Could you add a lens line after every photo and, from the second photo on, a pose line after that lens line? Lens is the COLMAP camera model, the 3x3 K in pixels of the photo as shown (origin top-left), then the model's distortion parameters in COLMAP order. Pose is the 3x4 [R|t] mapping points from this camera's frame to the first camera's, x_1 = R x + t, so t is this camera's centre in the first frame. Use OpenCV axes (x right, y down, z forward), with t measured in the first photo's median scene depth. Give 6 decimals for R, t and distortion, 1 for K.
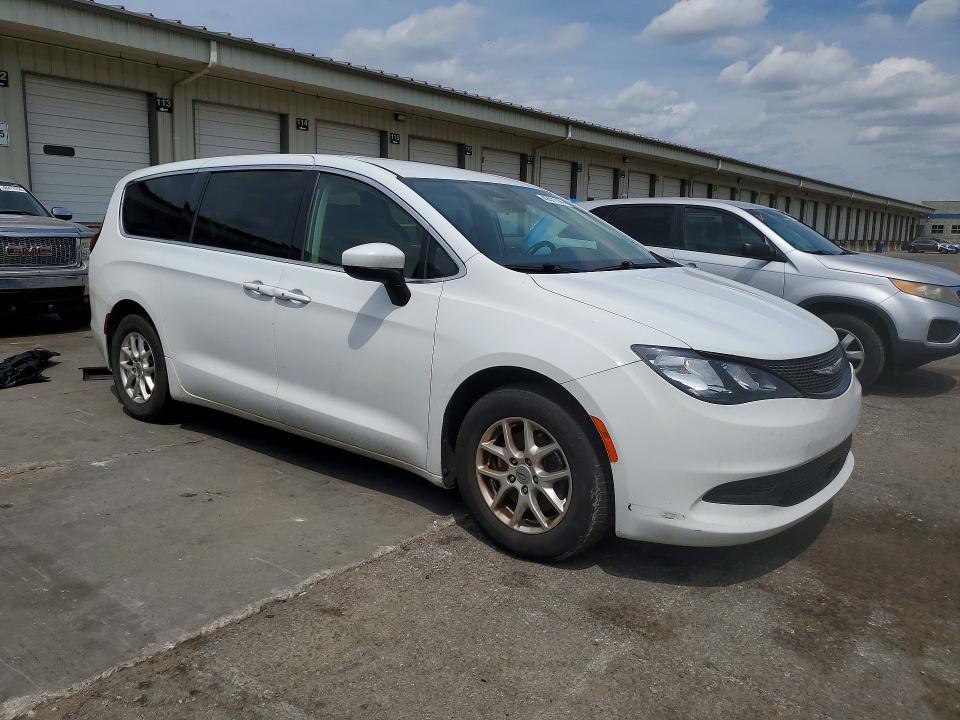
lens RADIAL K [[799.9, 0, 476.6], [0, 799.9, 358.7], [0, 0, 1]] dist [0.007692, 0.012325]
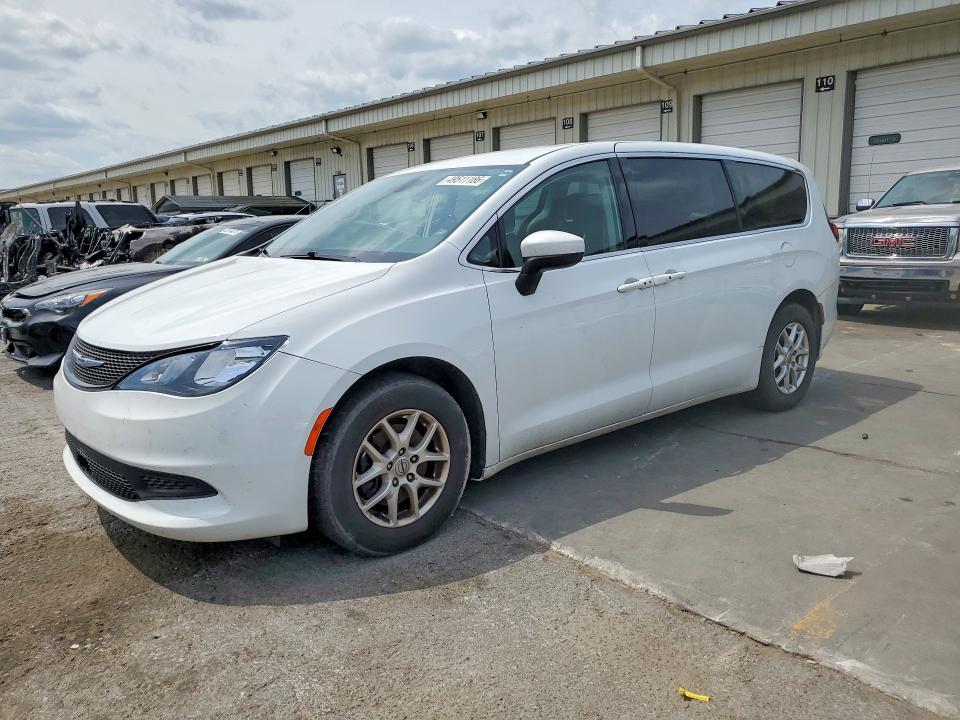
lens RADIAL K [[799.9, 0, 476.6], [0, 799.9, 358.7], [0, 0, 1]] dist [0.007692, 0.012325]
pose [[-0.258170, 0.152323, -0.954016, 0.843851], [-0.140215, 0.971129, 0.192999, -0.165633], [0.955870, 0.183594, -0.229358, 1.127229]]
